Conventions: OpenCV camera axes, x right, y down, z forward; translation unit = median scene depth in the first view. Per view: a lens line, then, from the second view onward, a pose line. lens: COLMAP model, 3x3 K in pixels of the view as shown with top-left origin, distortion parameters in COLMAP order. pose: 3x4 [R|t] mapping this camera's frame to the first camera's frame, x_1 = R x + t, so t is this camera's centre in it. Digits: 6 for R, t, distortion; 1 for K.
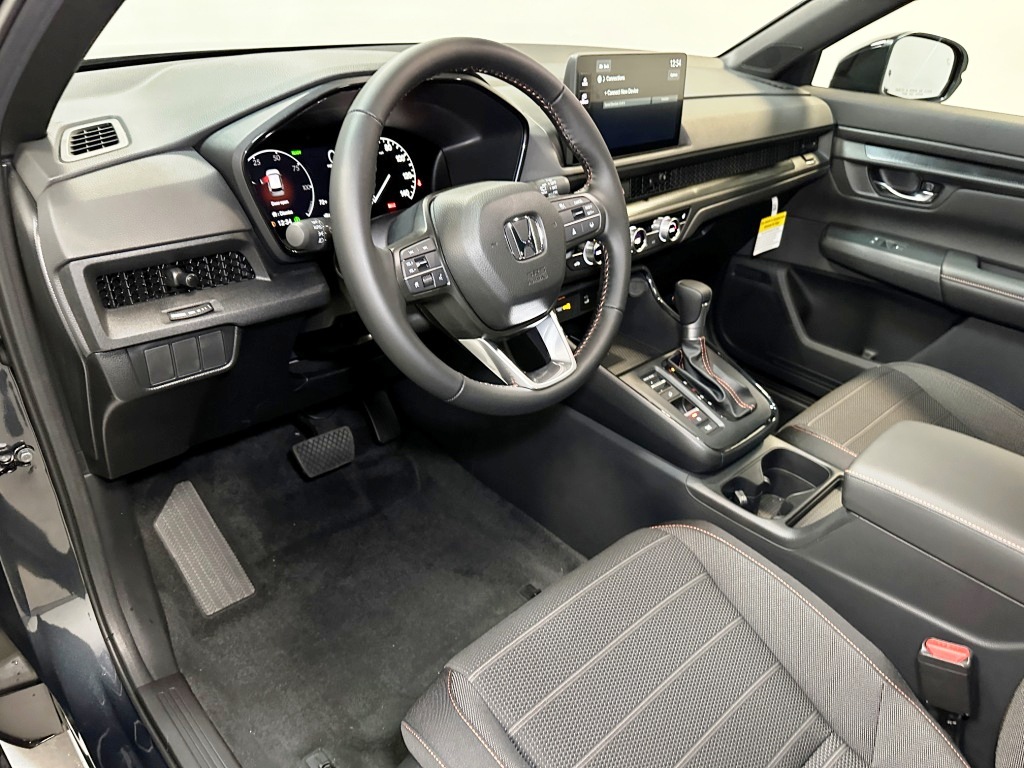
lens RADIAL K [[730.8, 0, 511.3], [0, 730.8, 380.5], [0, 0, 1]] dist [0.003059, -0.008411]
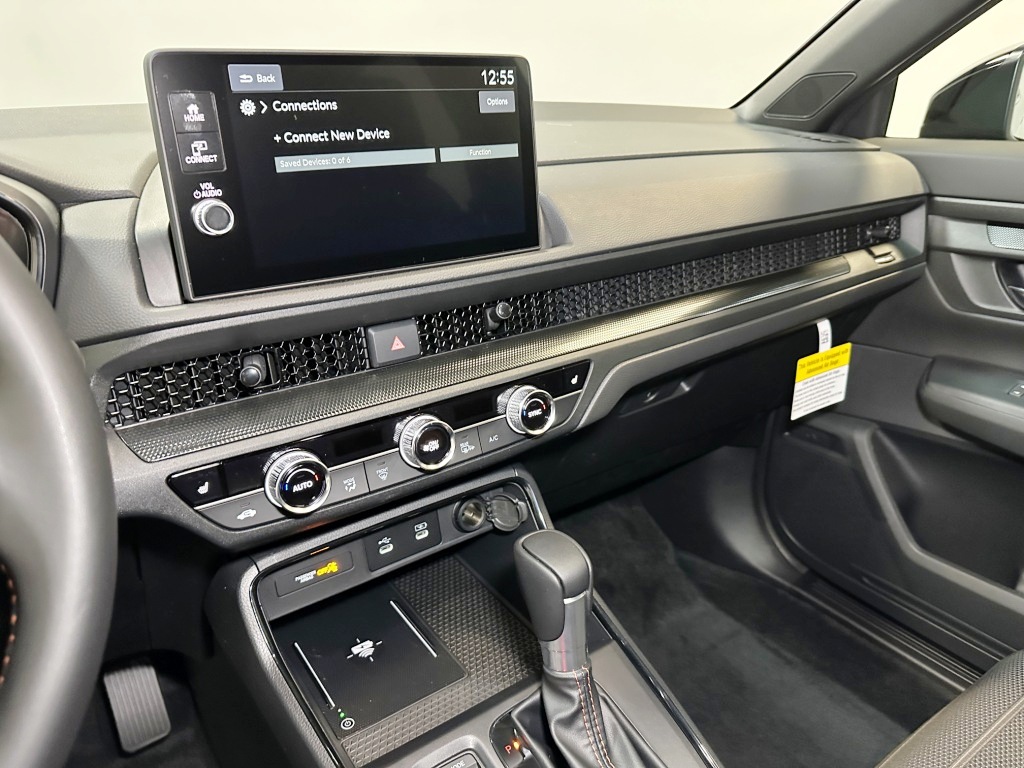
lens RADIAL K [[730.8, 0, 515.4], [0, 730.8, 389.0], [0, 0, 1]] dist [0.003059, -0.008411]
pose [[0.983356, -0.018950, -0.180696, 0.221910], [-0.004720, 0.991545, -0.129674, -0.119459], [0.181626, 0.128369, 0.974953, 0.393181]]
